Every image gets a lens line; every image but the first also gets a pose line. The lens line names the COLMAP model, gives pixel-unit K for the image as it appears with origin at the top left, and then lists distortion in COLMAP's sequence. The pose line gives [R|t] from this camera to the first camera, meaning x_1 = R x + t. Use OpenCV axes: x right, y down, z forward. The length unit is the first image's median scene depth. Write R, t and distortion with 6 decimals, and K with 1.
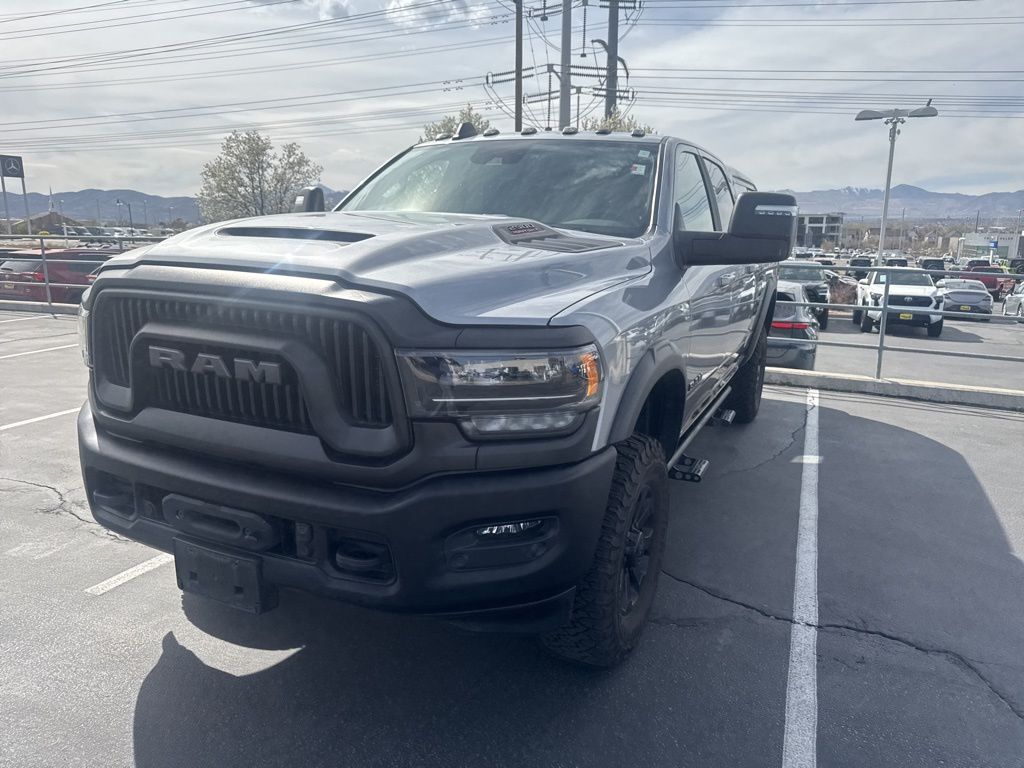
lens RADIAL K [[735.3, 0, 514.8], [0, 735.3, 391.8], [0, 0, 1]] dist [0.005190, -0.006235]
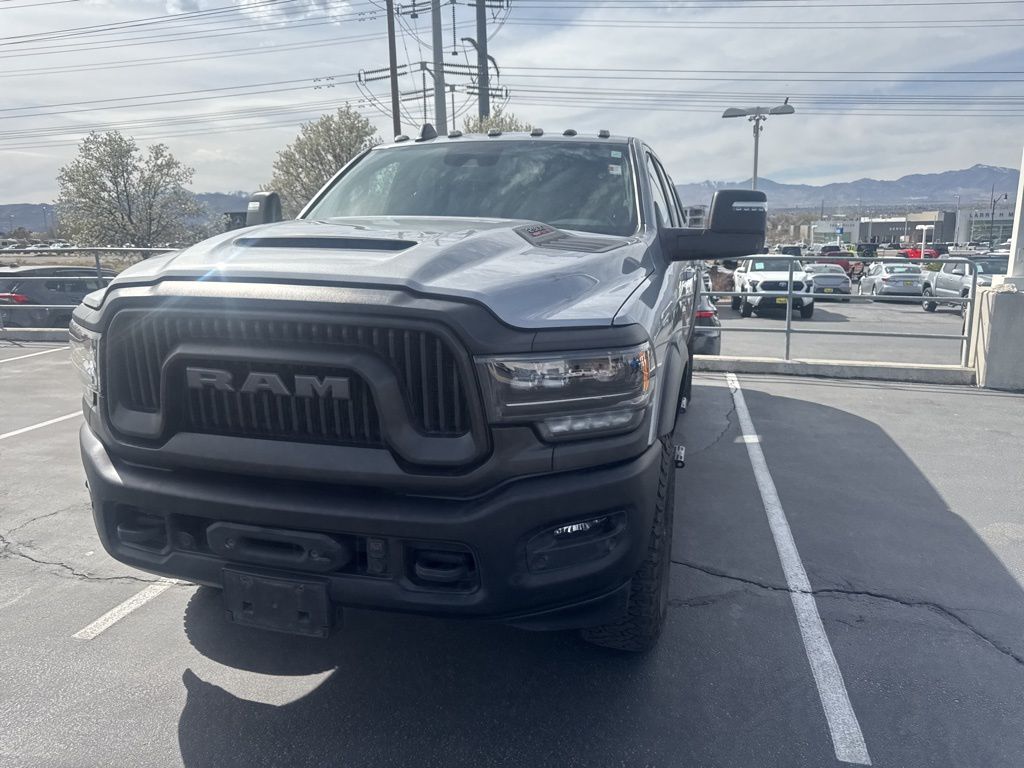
lens RADIAL K [[735.3, 0, 514.8], [0, 735.3, 391.8], [0, 0, 1]] dist [0.005190, -0.006235]
pose [[0.986008, -0.061625, 0.154889, -0.054290], [0.061221, 0.998097, 0.007379, -0.002830], [-0.155049, 0.002207, 0.987904, 0.001405]]
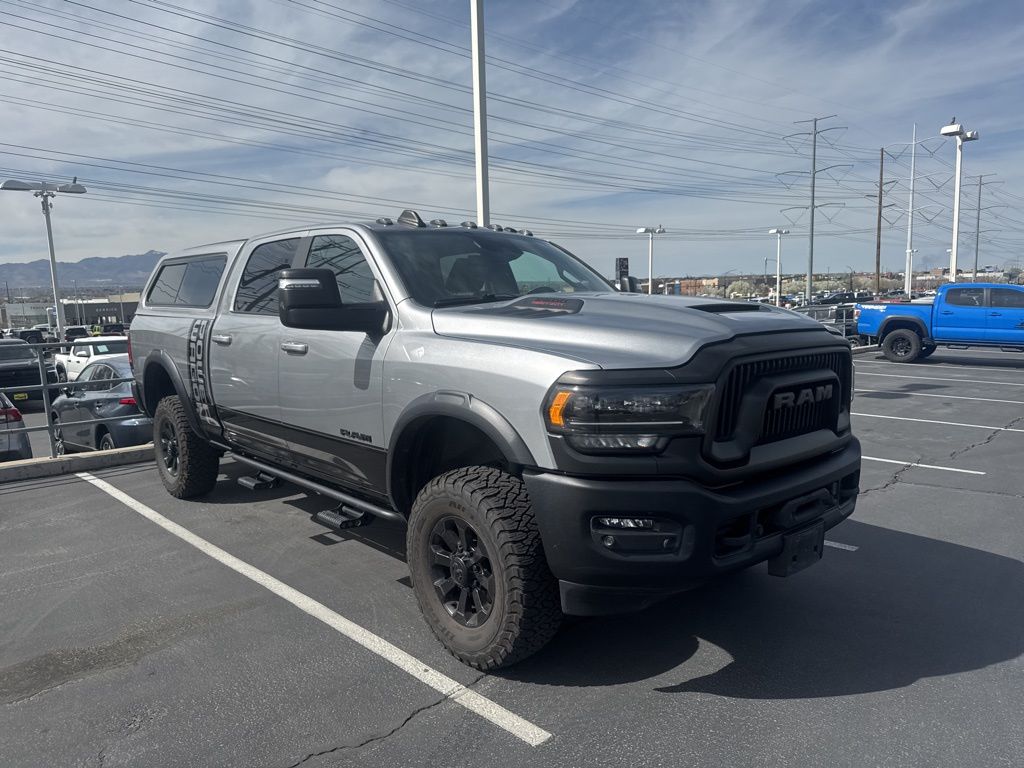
lens RADIAL K [[734.0, 0, 516.6], [0, 734.0, 381.5], [0, 0, 1]] dist [0.007789, -0.006433]
pose [[0.393212, -0.135434, 0.909419, -0.435019], [0.230090, 0.972115, 0.045285, -0.058496], [-0.890193, 0.191442, 0.413409, 0.198382]]
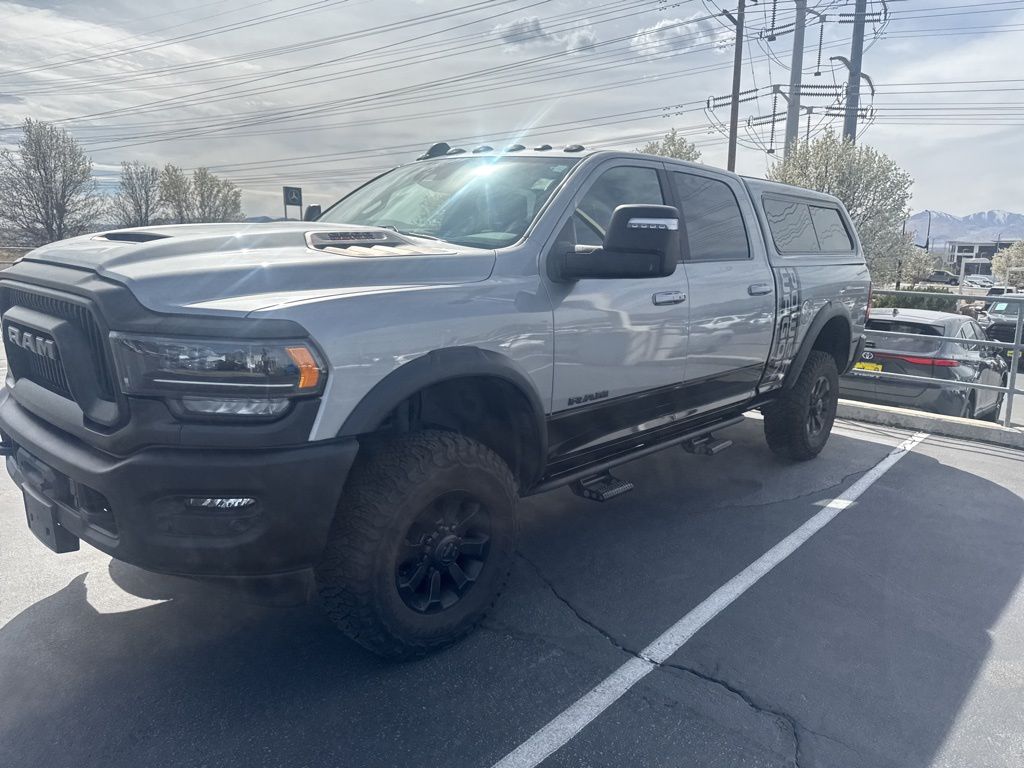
lens RADIAL K [[740.5, 0, 524.8], [0, 740.5, 384.9], [0, 0, 1]] dist [0.004417, 0.000428]
pose [[0.956835, 0.062694, -0.283789, 0.161321], [-0.074987, 0.996650, -0.032649, 0.002996], [0.280791, 0.052520, 0.958331, 0.010665]]
